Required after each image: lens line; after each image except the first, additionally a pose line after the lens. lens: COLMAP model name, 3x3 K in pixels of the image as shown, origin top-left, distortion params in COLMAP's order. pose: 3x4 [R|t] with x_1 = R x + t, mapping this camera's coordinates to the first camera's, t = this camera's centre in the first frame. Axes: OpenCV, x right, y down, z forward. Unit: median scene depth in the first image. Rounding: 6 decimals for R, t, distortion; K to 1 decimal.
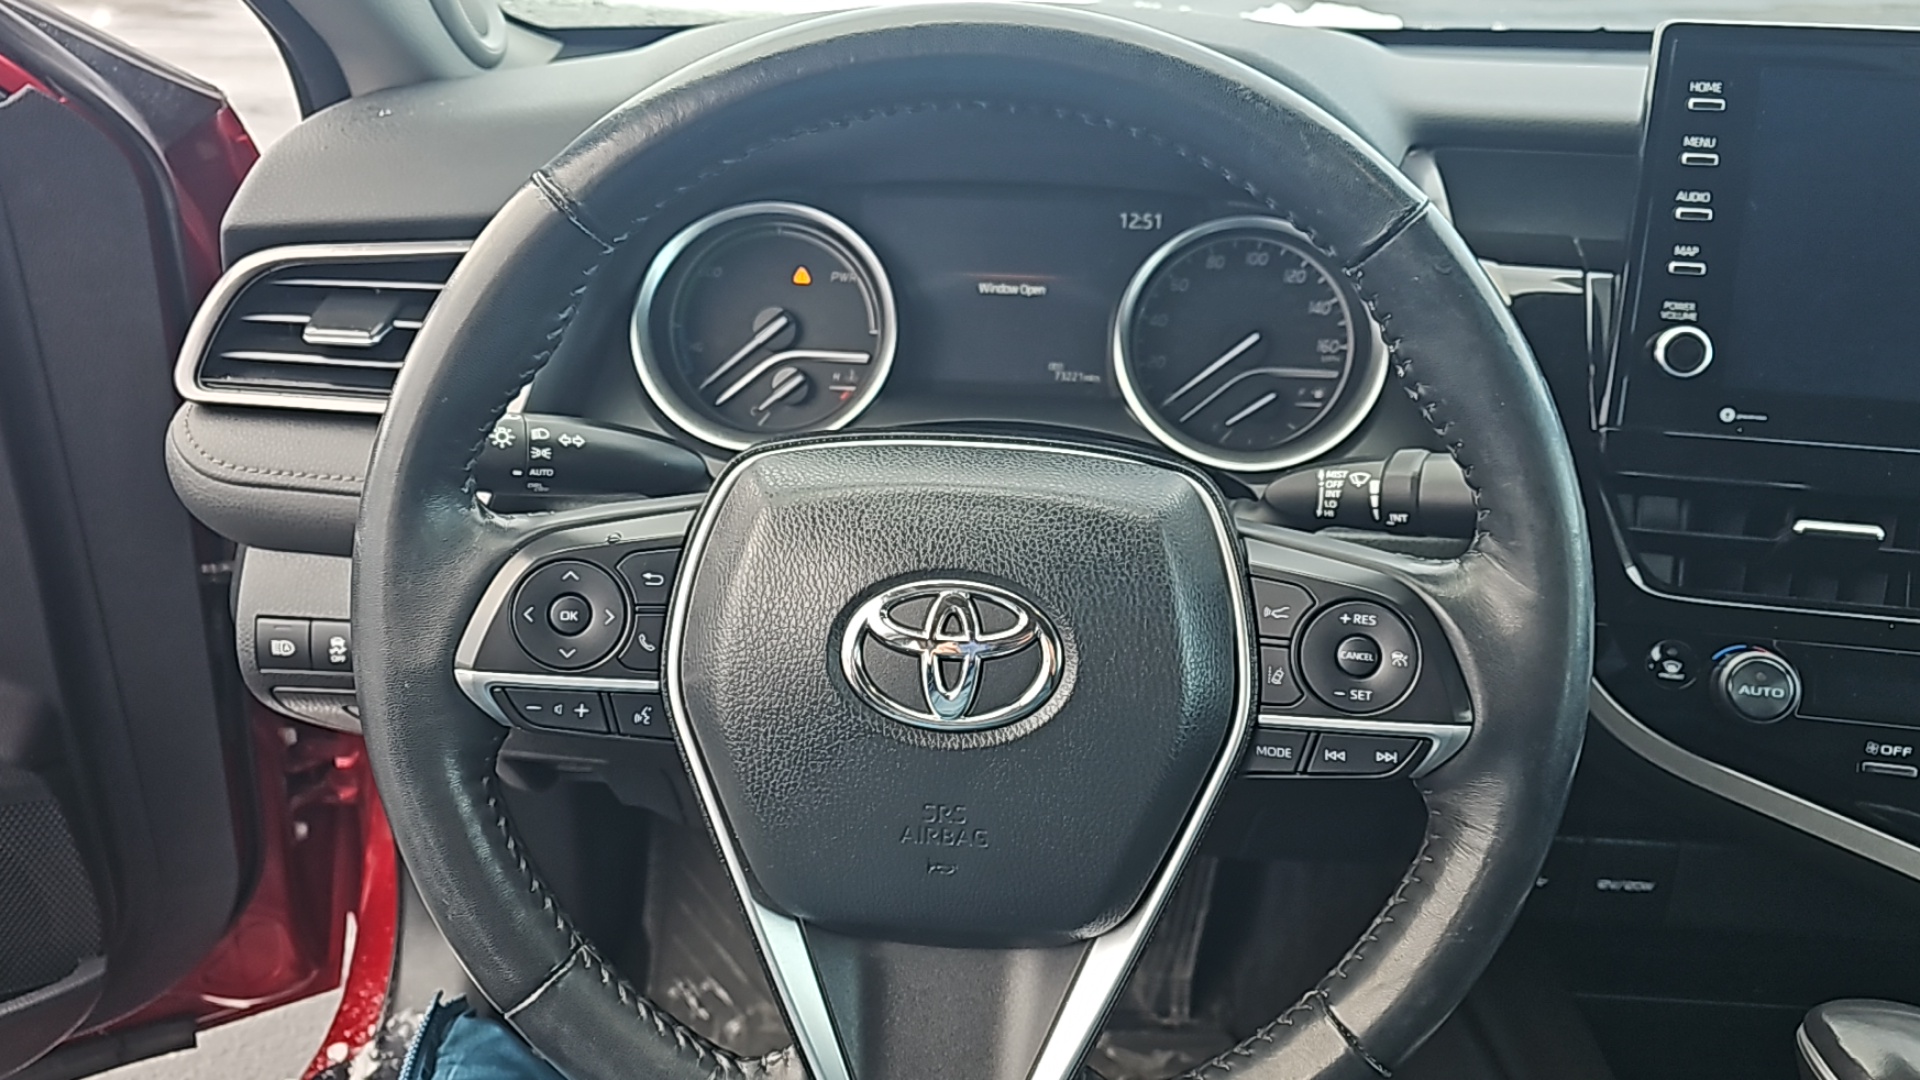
lens RADIAL K [[1381.6, 0, 965.6], [0, 1381.6, 534.6], [0, 0, 1]] dist [0.068361, -0.057496]
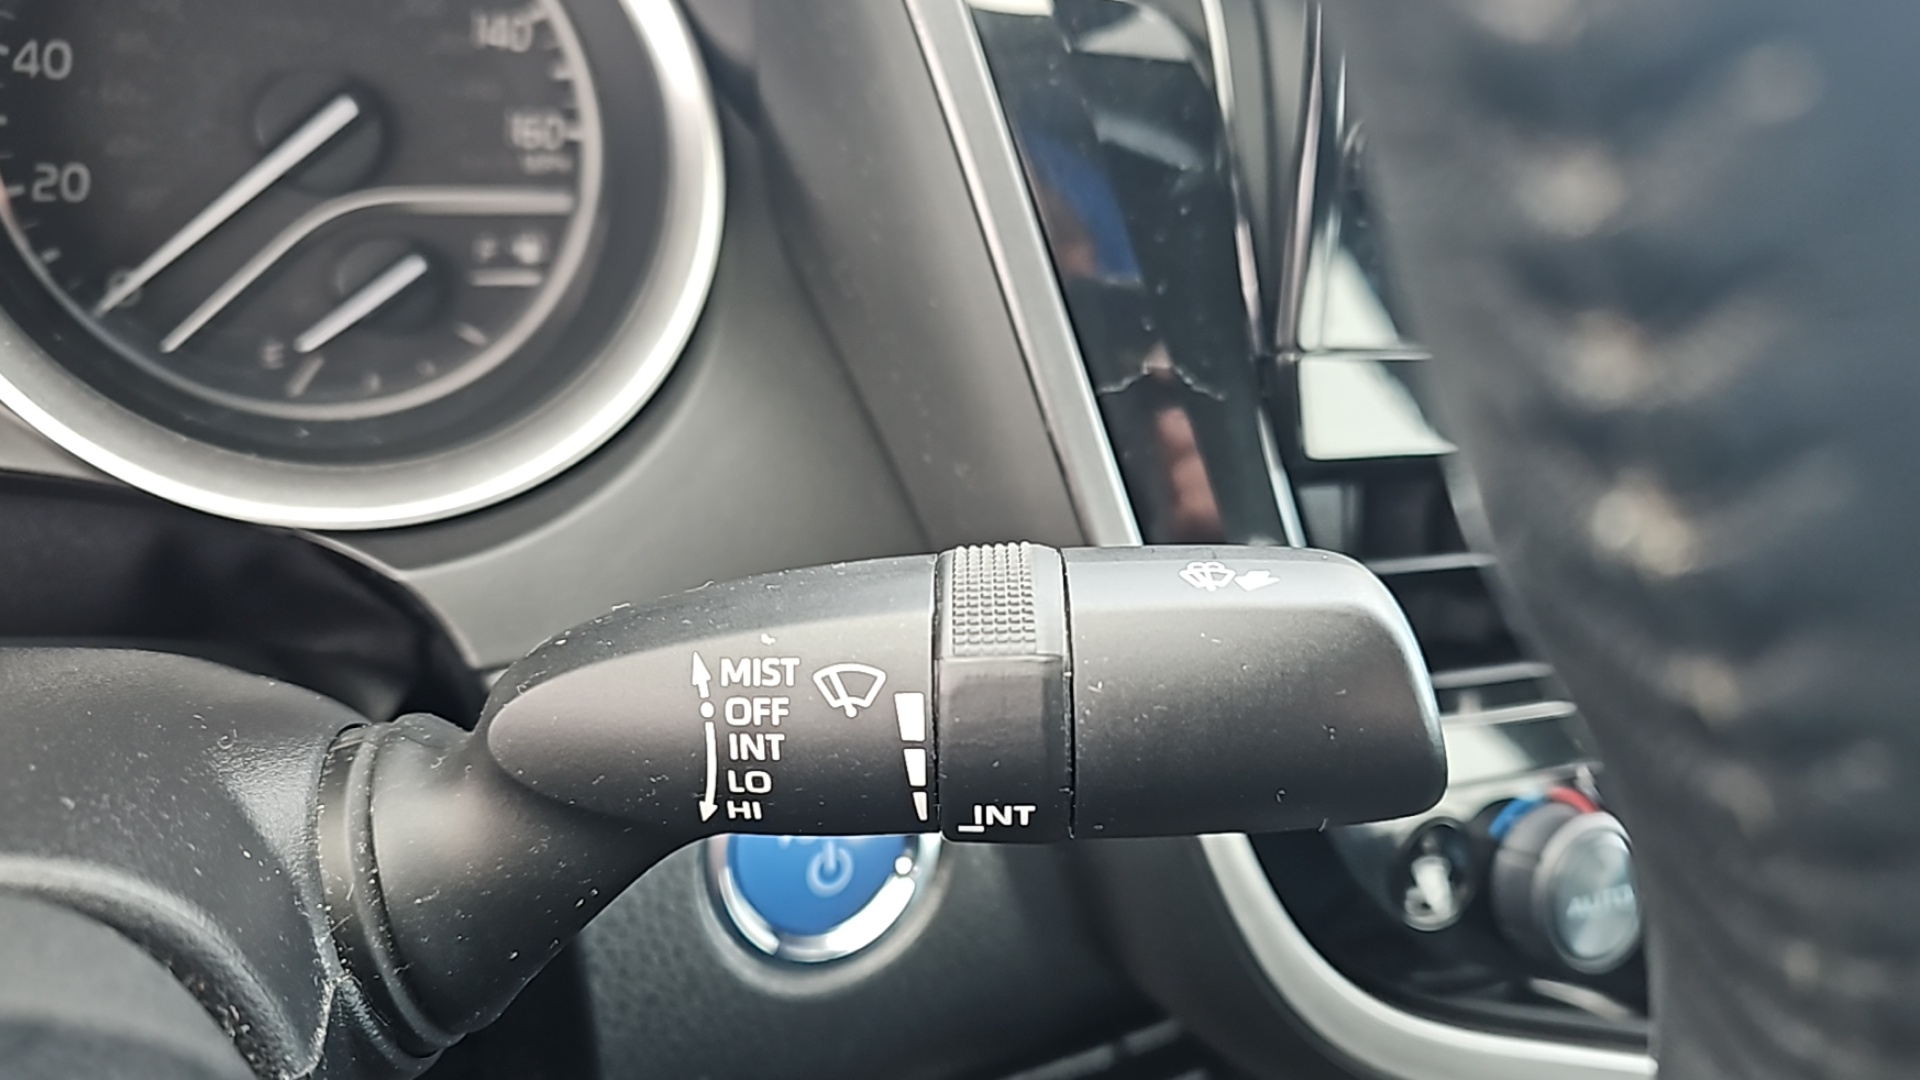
lens RADIAL K [[1450.8, 0, 932.6], [0, 1450.8, 557.4], [0, 0, 1]] dist [0.052260, -0.041554]
pose [[0.838168, -0.161632, 0.520913, 0.178531], [0.069994, 0.979059, 0.191165, -0.134750], [-0.540903, -0.123767, 0.831929, 0.877099]]
